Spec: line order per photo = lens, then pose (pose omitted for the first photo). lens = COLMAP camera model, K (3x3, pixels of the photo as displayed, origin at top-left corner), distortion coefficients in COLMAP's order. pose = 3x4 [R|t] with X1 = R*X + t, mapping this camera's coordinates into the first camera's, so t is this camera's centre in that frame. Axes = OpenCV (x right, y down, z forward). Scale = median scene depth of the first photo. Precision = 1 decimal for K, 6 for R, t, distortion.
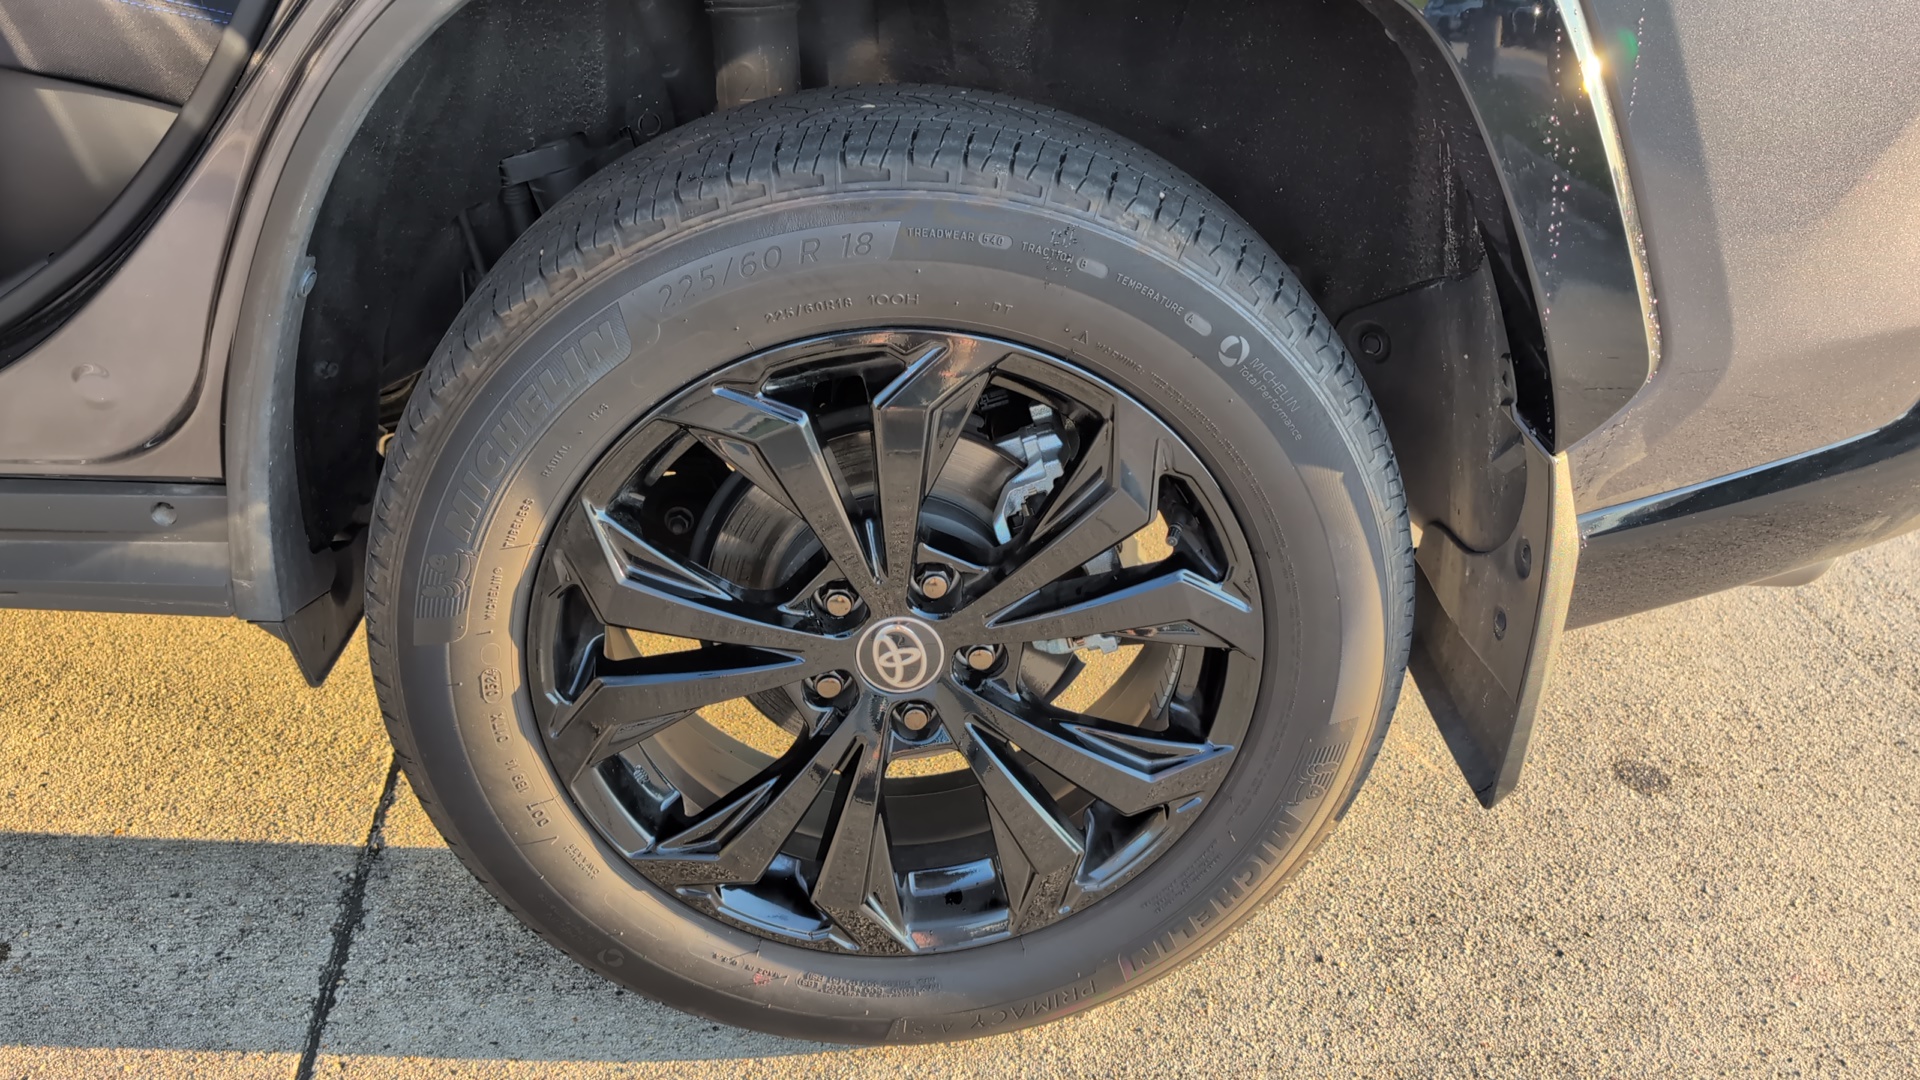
lens RADIAL K [[1612.8, 0, 960.0], [0, 1612.8, 540.0], [0, 0, 1]] dist [0.013987, -0.004721]
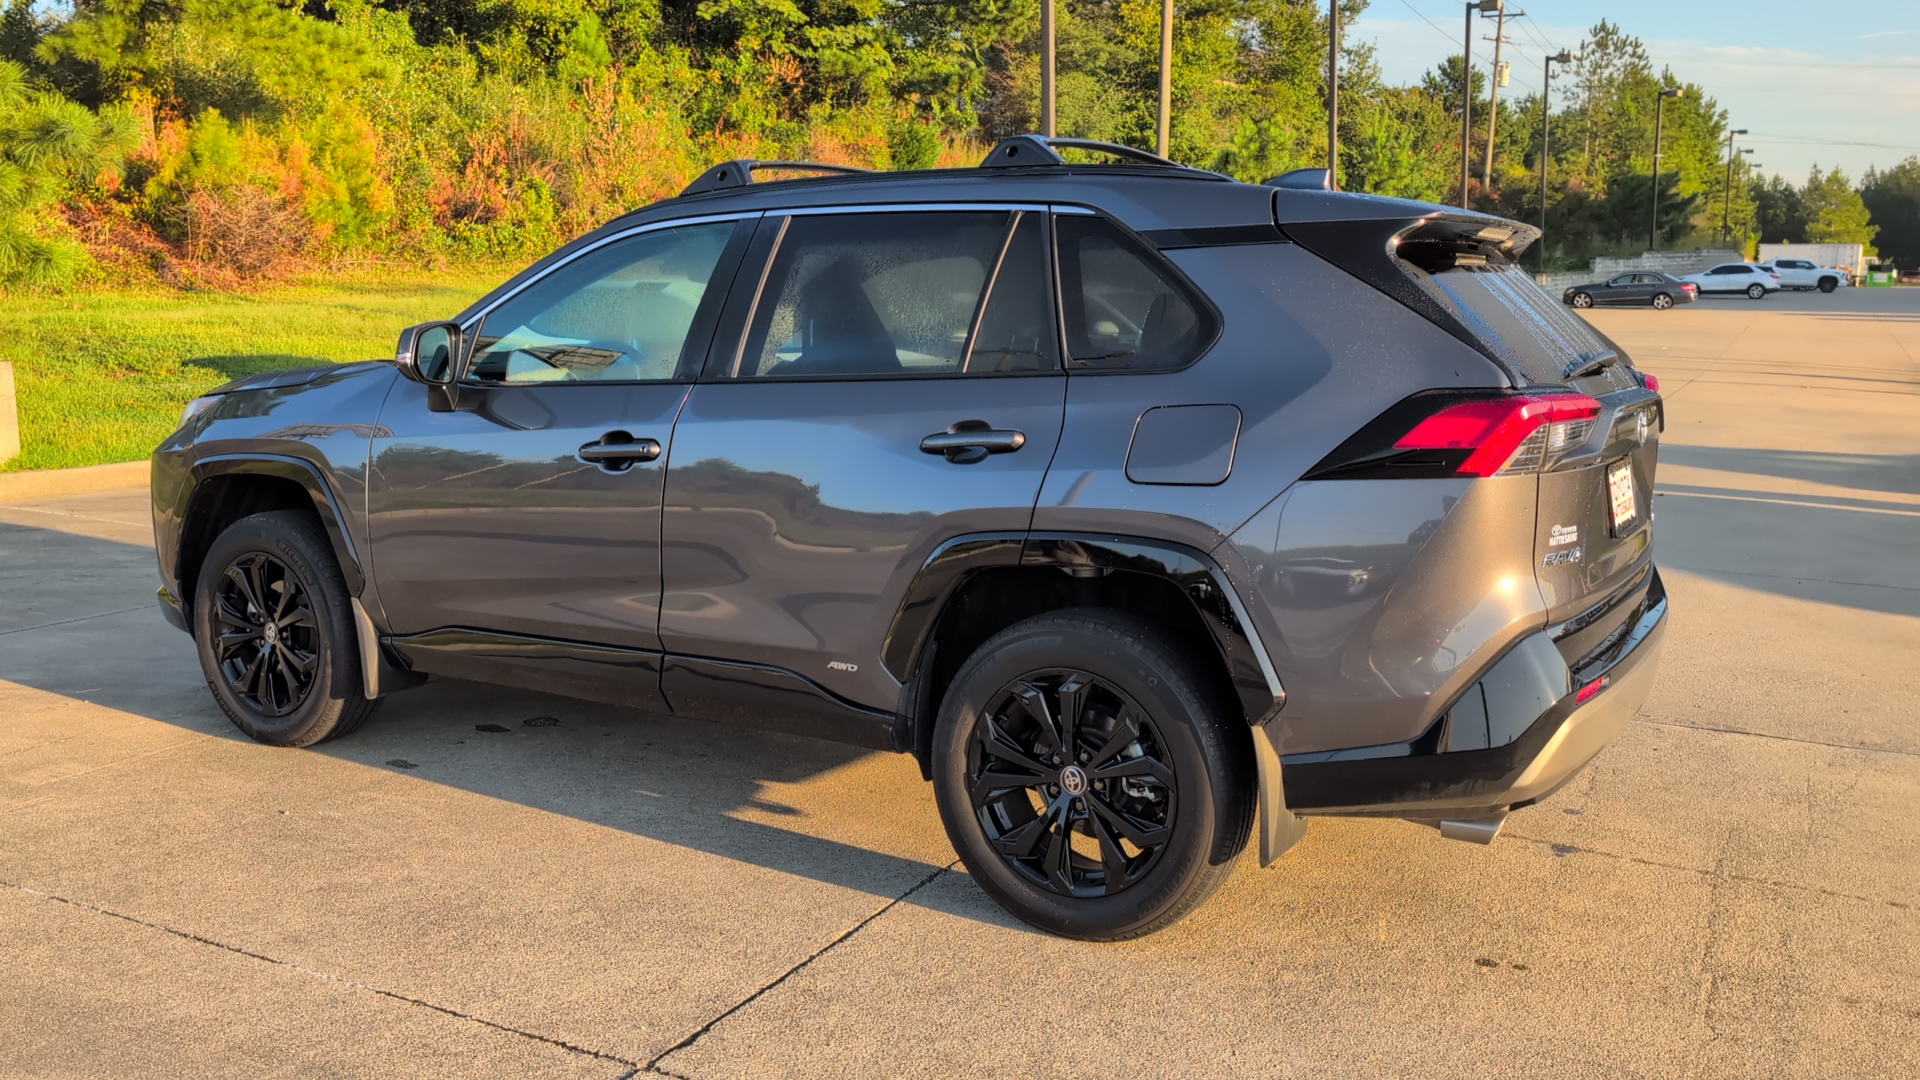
lens RADIAL K [[1612.8, 0, 960.0], [0, 1612.8, 540.0], [0, 0, 1]] dist [0.013987, -0.004721]
pose [[0.826065, 0.017946, -0.563288, 1.639237], [-0.219679, 0.930688, -0.292510, 0.642854], [0.518996, 0.365374, 0.772751, -1.803590]]
